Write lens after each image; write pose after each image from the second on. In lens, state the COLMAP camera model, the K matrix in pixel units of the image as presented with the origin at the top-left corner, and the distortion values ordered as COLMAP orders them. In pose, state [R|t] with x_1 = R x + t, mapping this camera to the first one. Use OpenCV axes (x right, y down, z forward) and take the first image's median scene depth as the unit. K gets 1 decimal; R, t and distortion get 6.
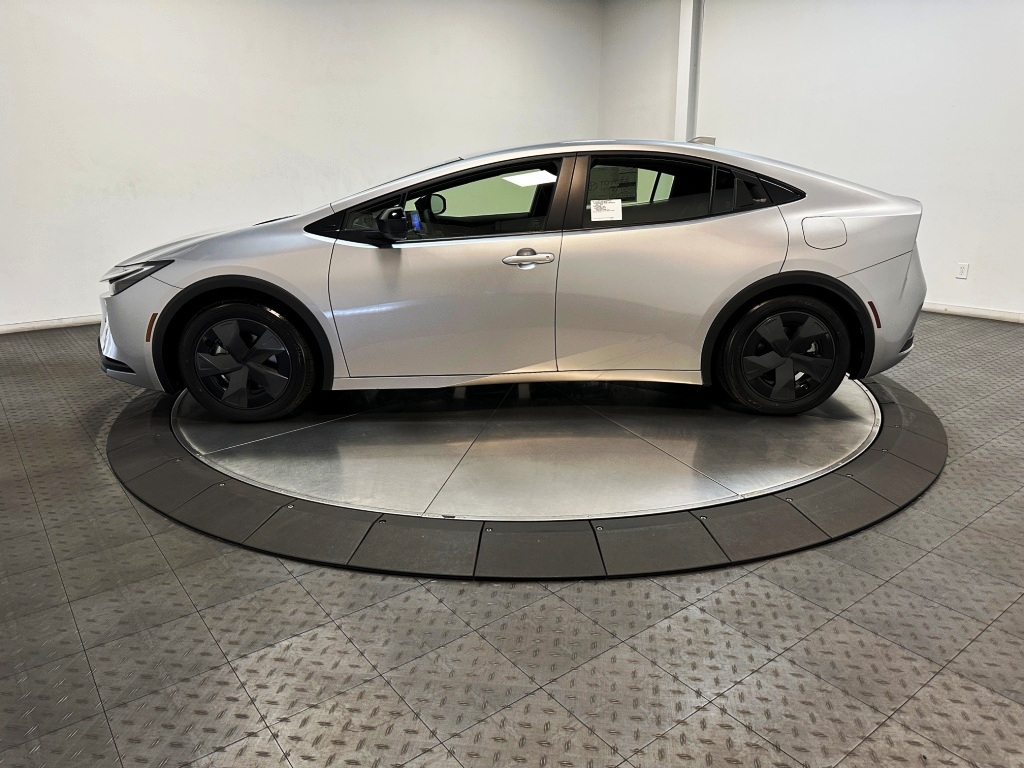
lens RADIAL K [[725.4, 0, 509.4], [0, 725.4, 384.6], [0, 0, 1]] dist [0.021821, -0.042166]
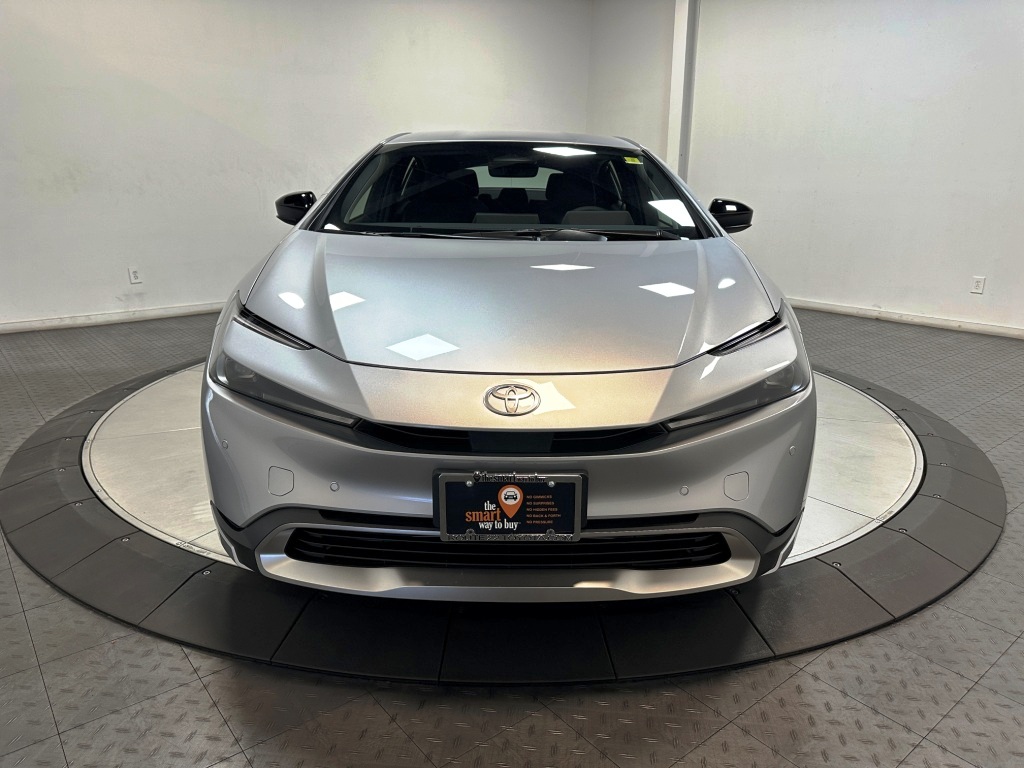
lens RADIAL K [[725.4, 0, 518.4], [0, 725.4, 387.9], [0, 0, 1]] dist [0.021821, -0.042166]
pose [[0.999235, 0.008580, 0.038152, 0.001302], [-0.008272, 0.999932, -0.008216, -0.031733], [-0.038220, 0.007894, 0.999238, 0.244137]]
